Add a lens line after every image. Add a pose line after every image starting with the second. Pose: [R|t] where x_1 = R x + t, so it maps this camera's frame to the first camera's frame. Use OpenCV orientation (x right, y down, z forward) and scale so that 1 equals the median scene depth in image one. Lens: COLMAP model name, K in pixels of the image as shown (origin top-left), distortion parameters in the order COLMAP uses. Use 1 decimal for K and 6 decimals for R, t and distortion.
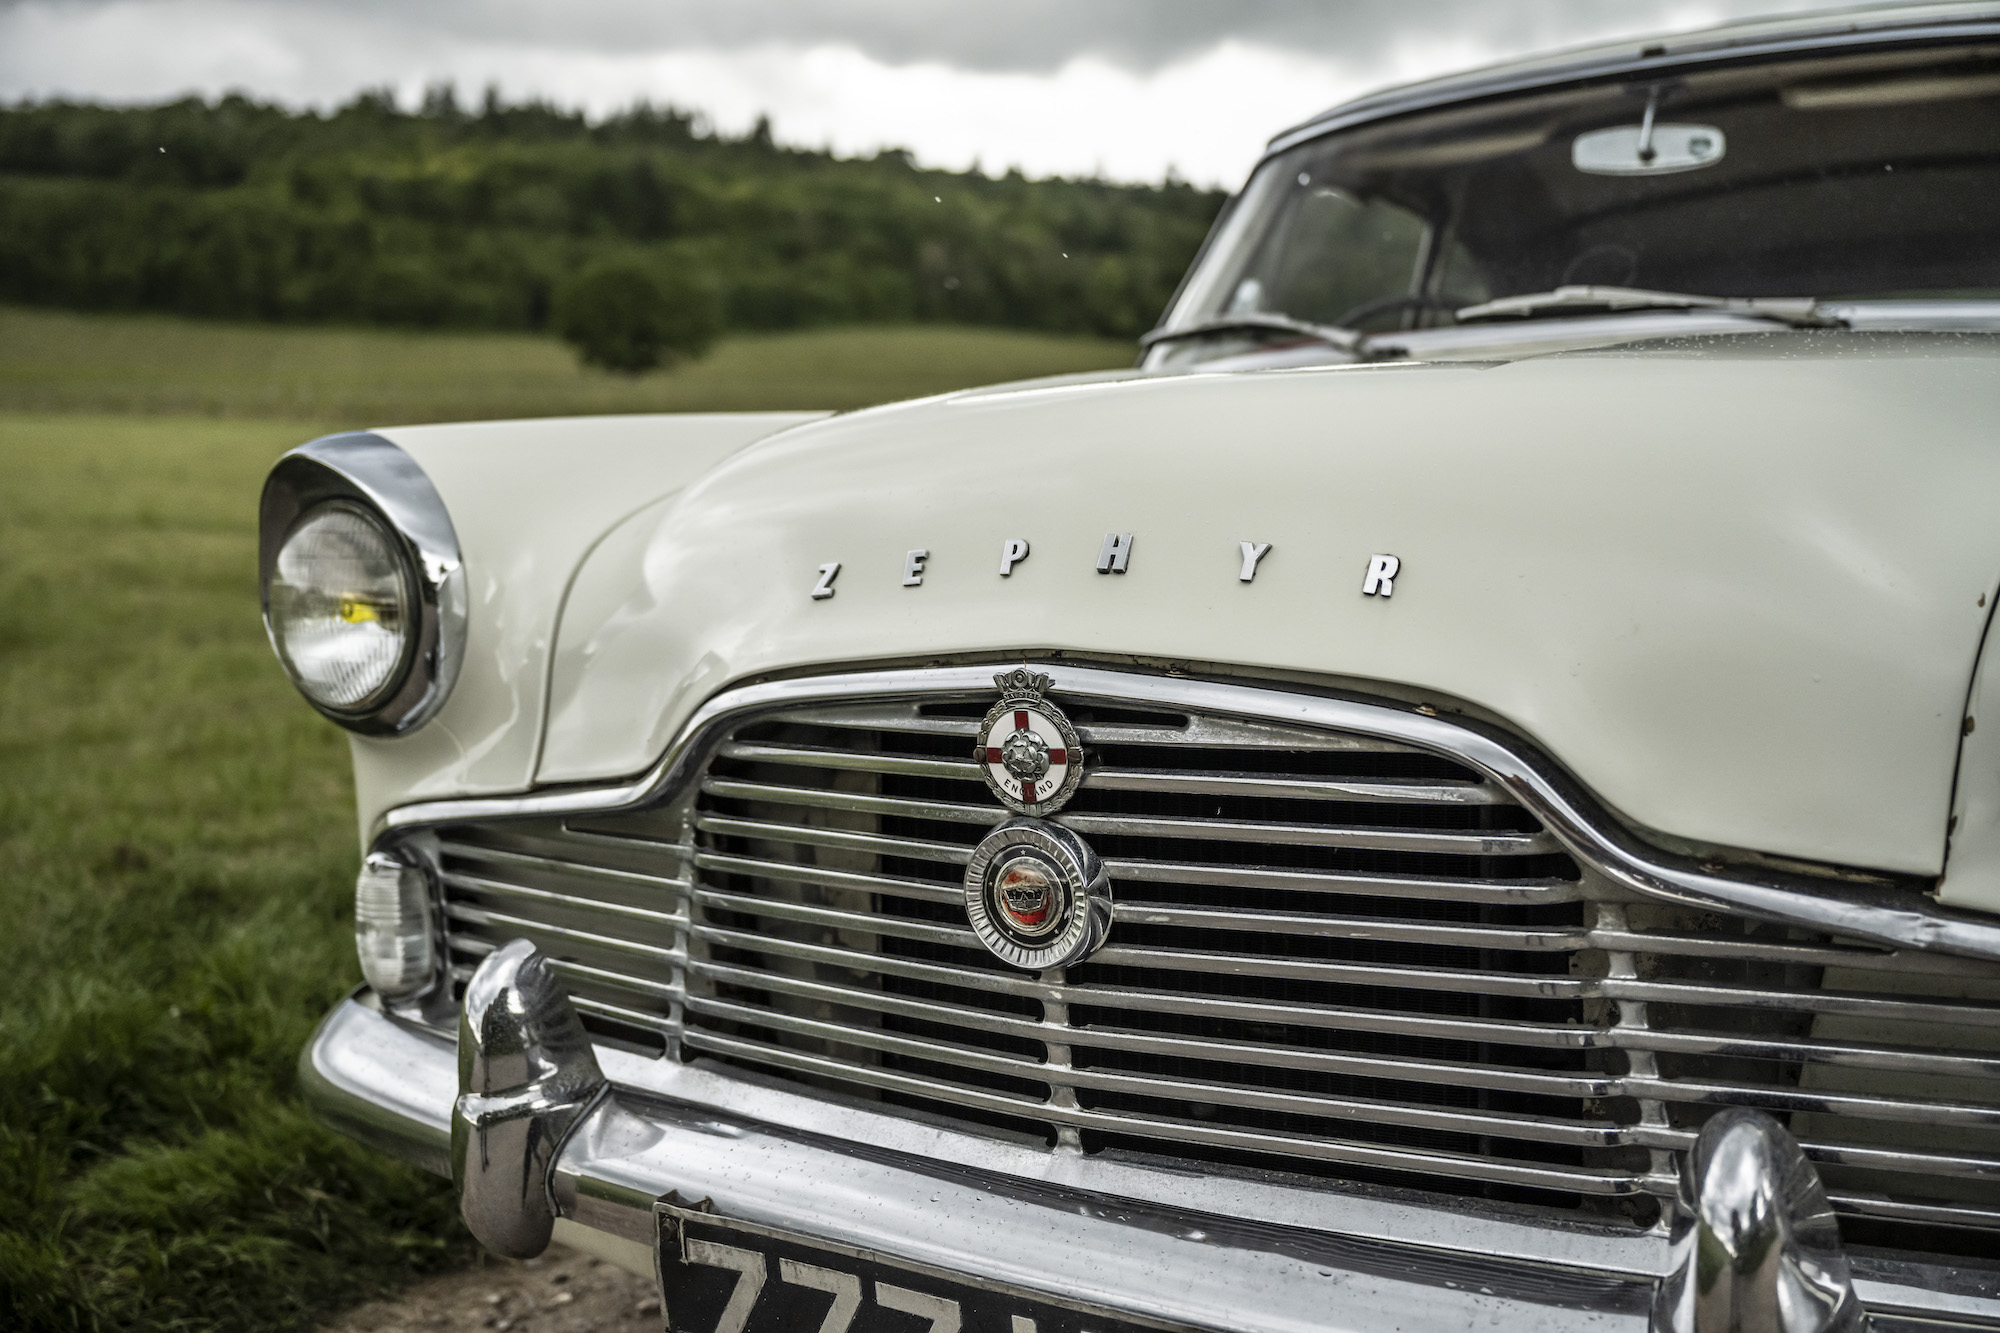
lens RADIAL K [[1928.9, 0, 1000.0], [0, 1928.9, 666.5], [0, 0, 1]] dist [0.005091, -0.005470]
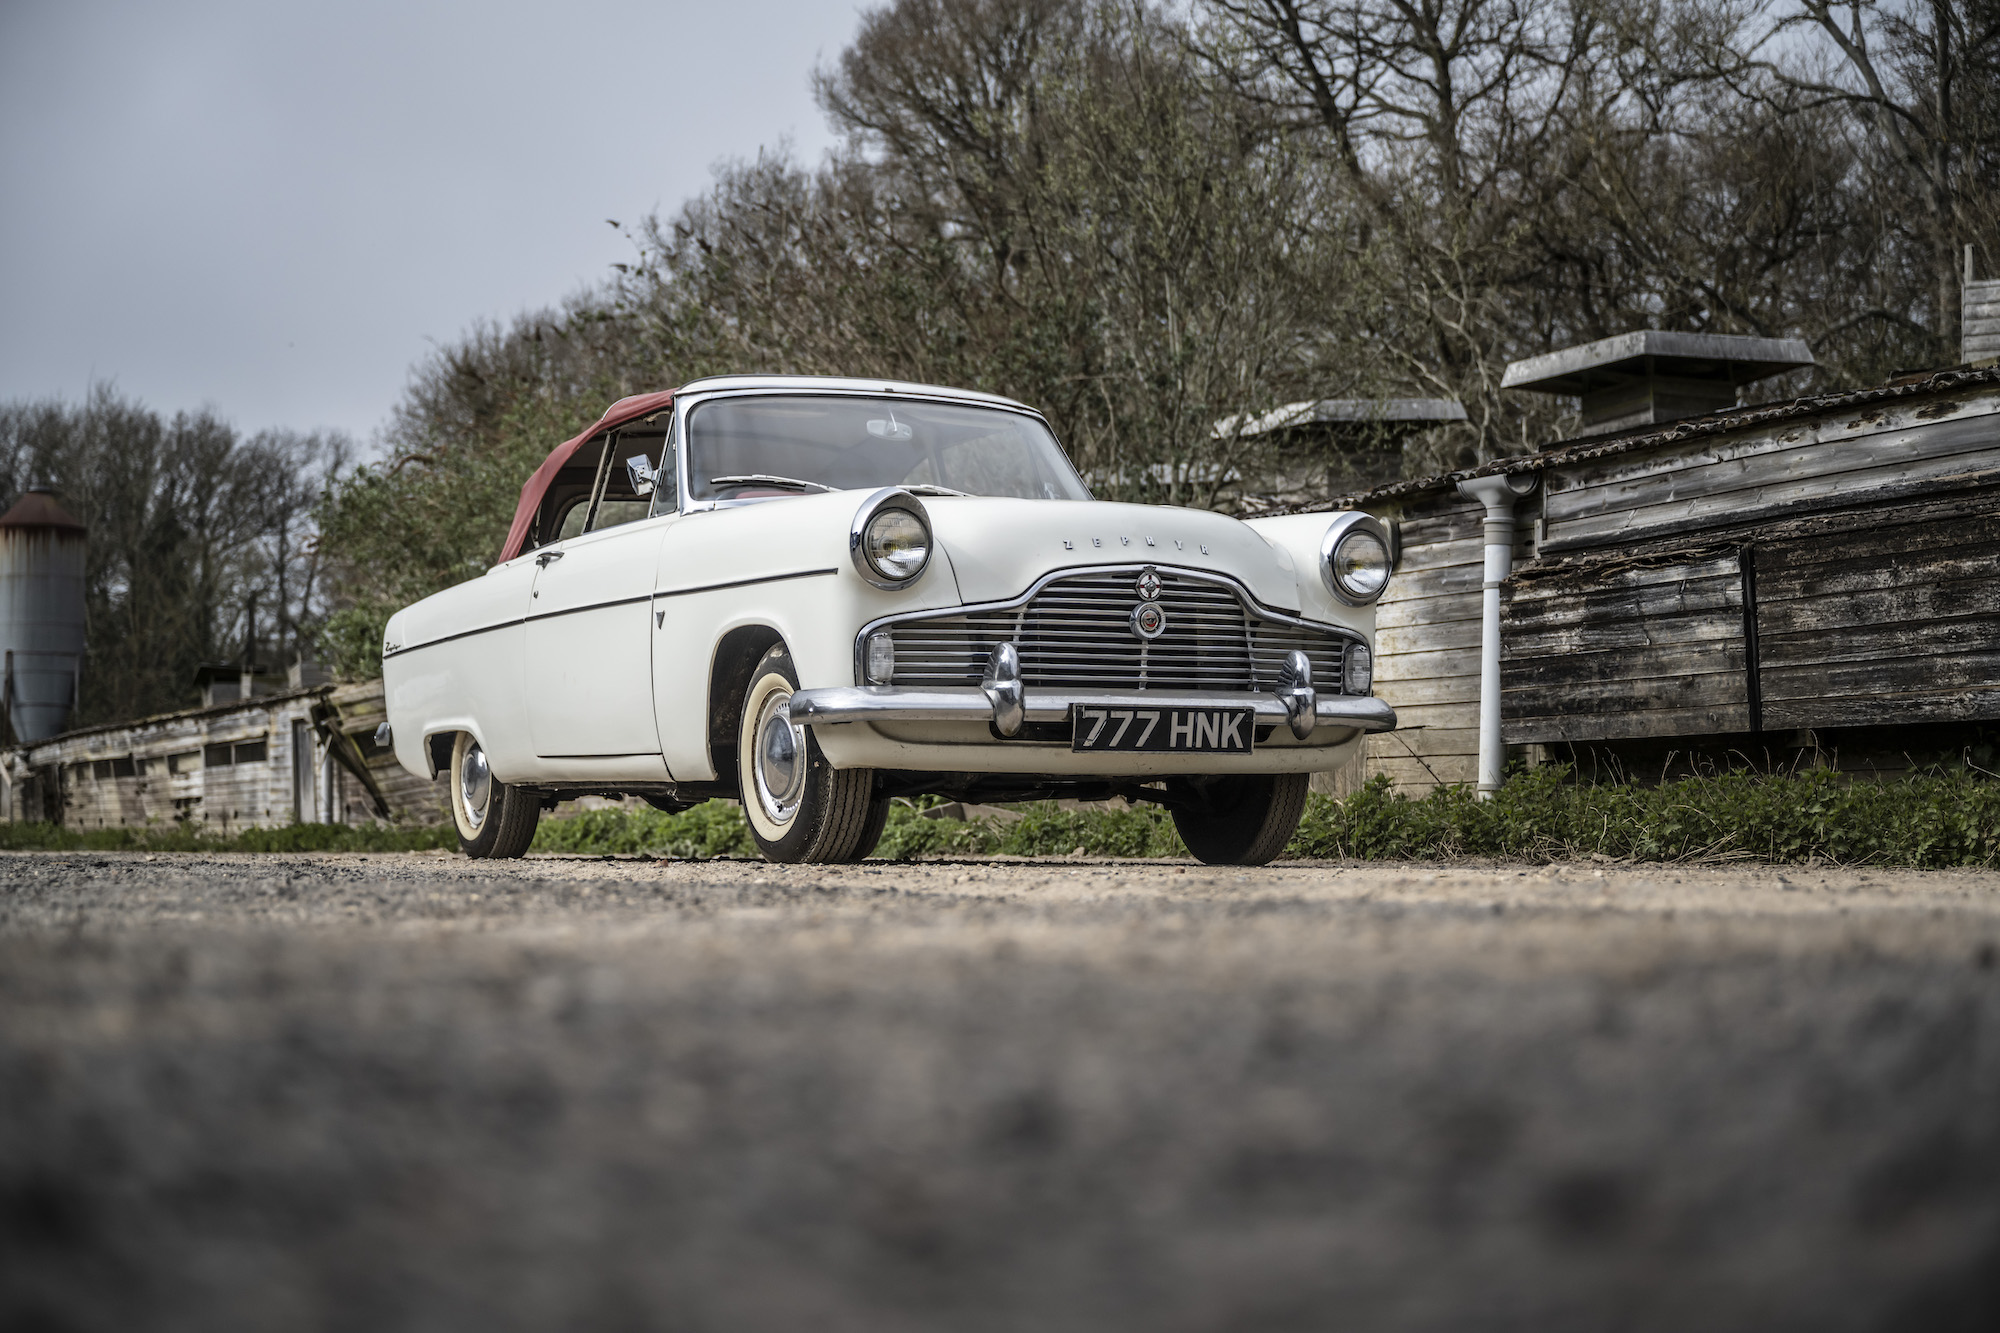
lens RADIAL K [[3010.4, 0, 1000.0], [0, 3010.4, 666.5], [0, 0, 1]] dist [-0.000812, -0.001097]
pose [[0.505775, 0.069064, 0.859897, -5.636504], [0.060426, 0.991506, -0.115176, 0.932635], [-0.860547, 0.110213, 0.497305, -1.899737]]
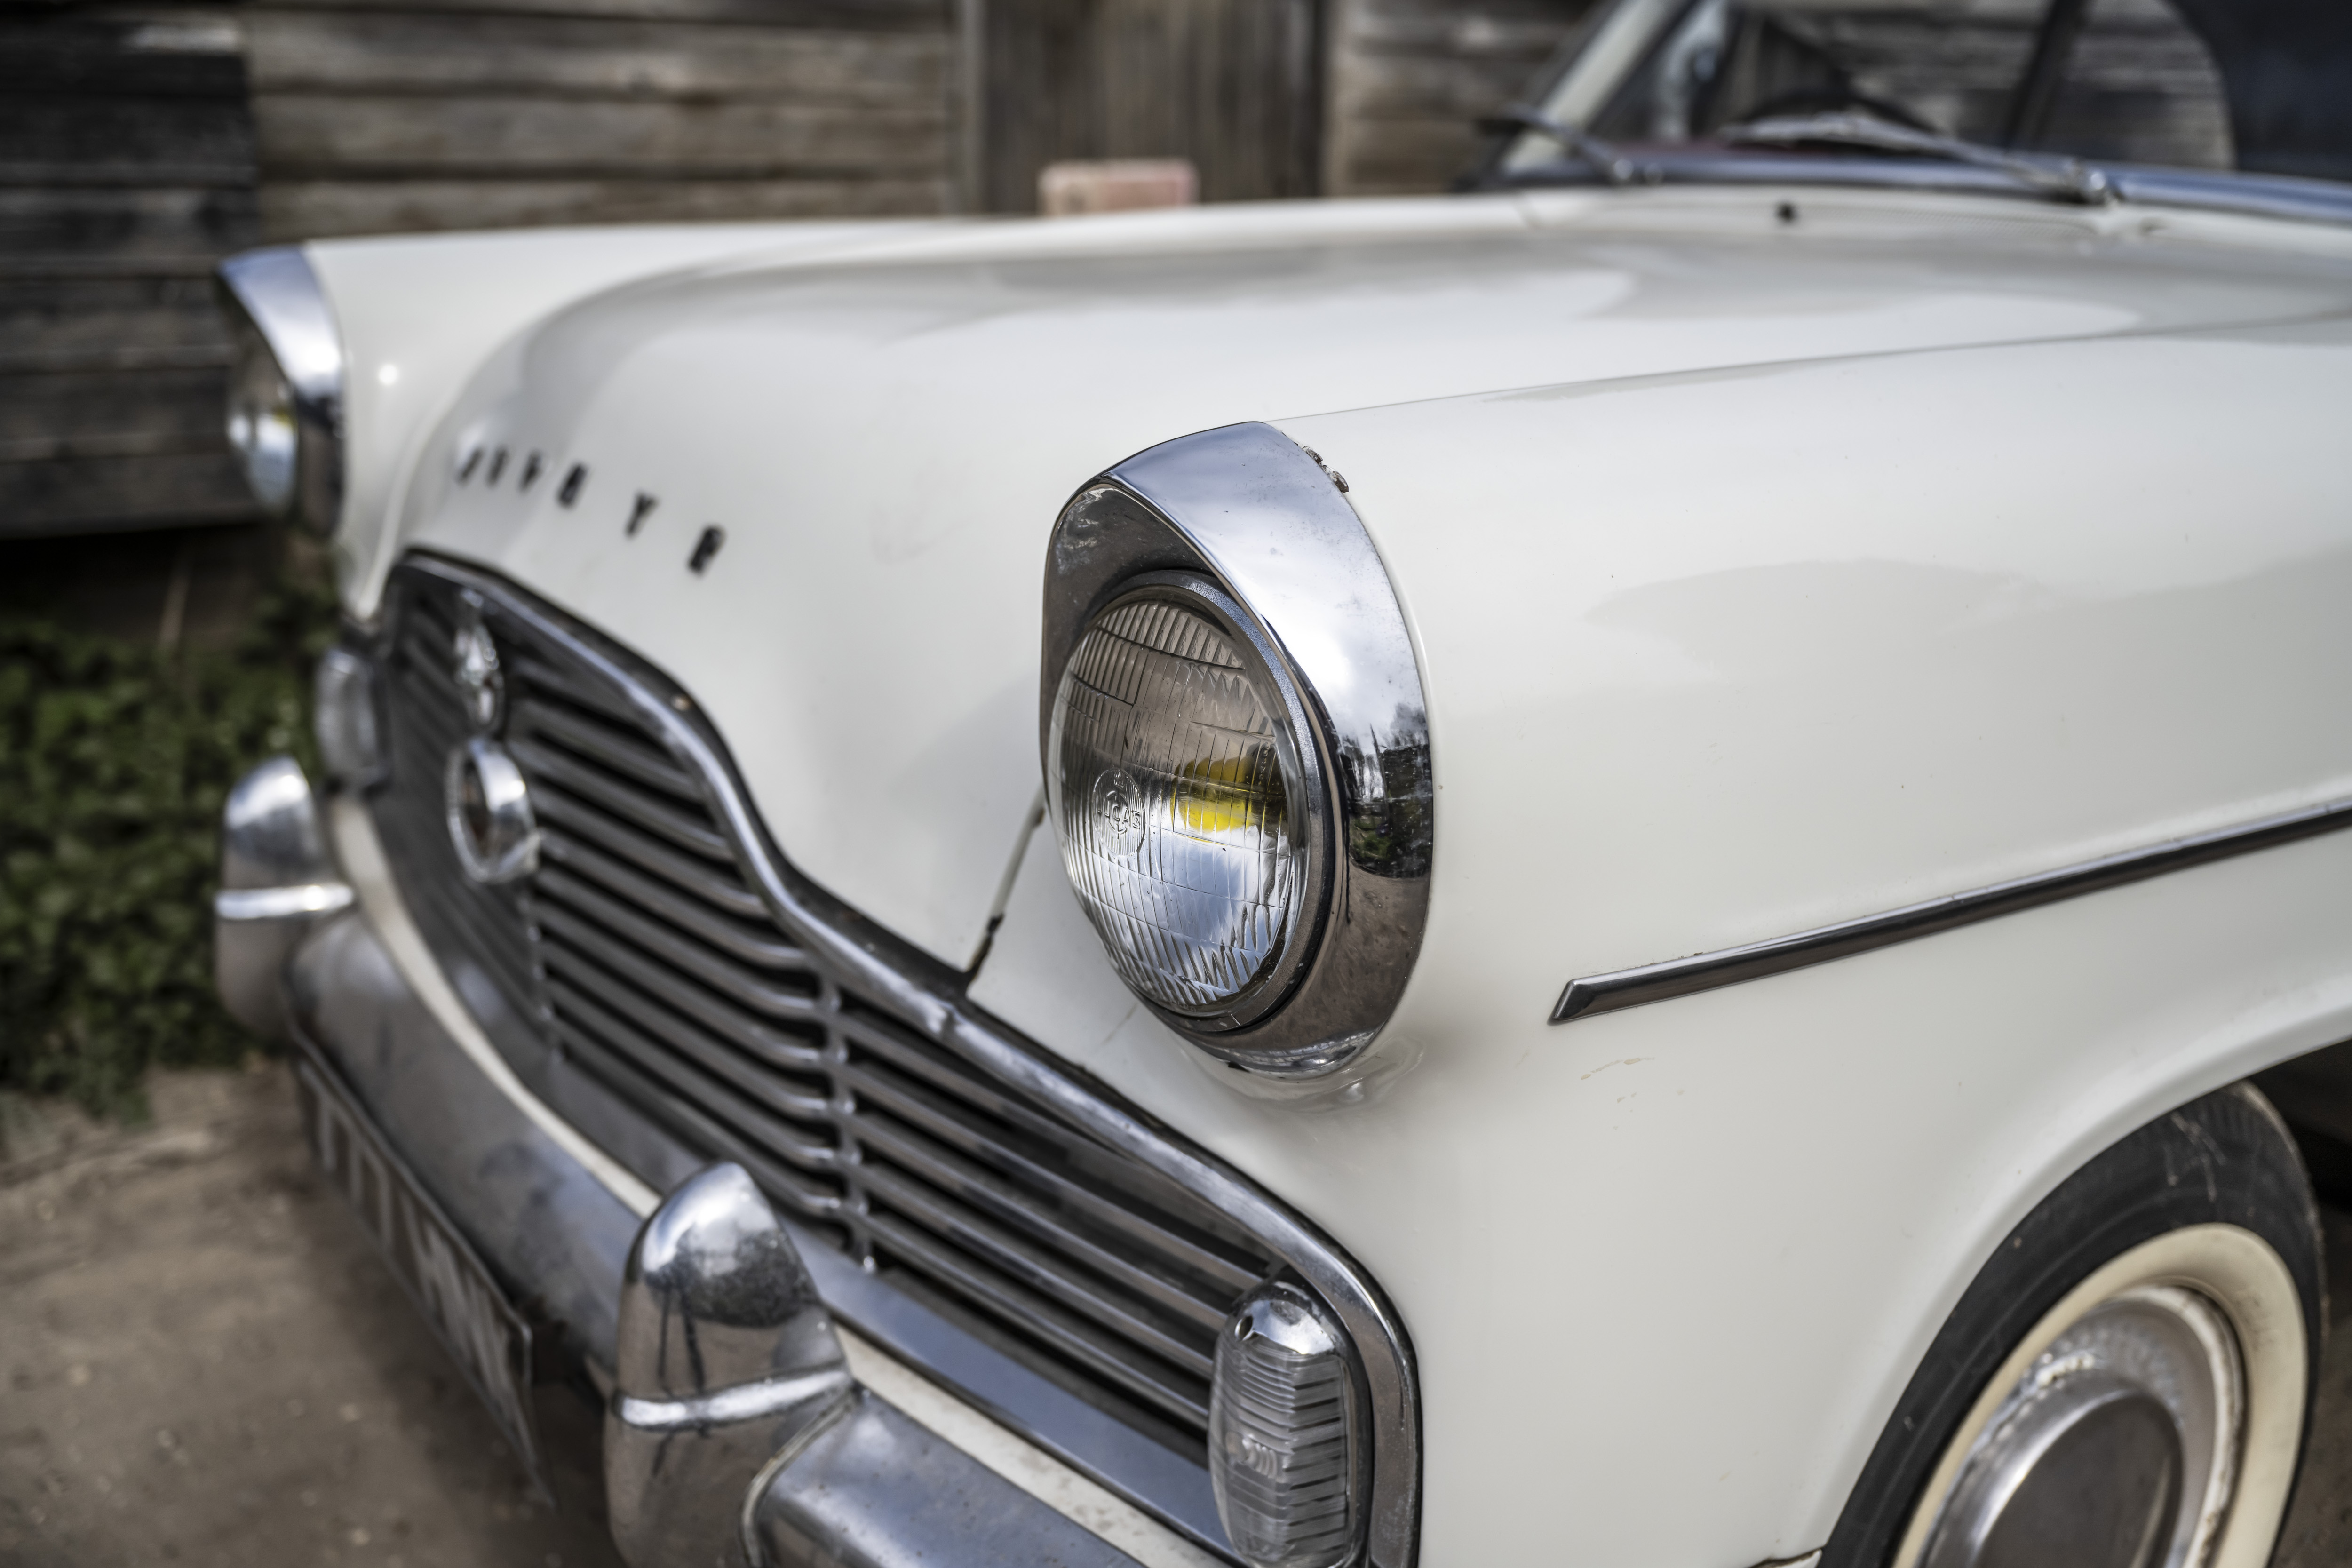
lens RADIAL K [[2245.0, 0, 1176.0], [0, 2245.0, 784.0], [0, 0, 1]] dist [0.000758, -0.003386]
pose [[0.918634, 0.160179, -0.361184, 0.780392], [-0.091376, 0.975484, 0.200205, -0.167445], [0.384398, -0.150911, 0.910749, 0.055871]]
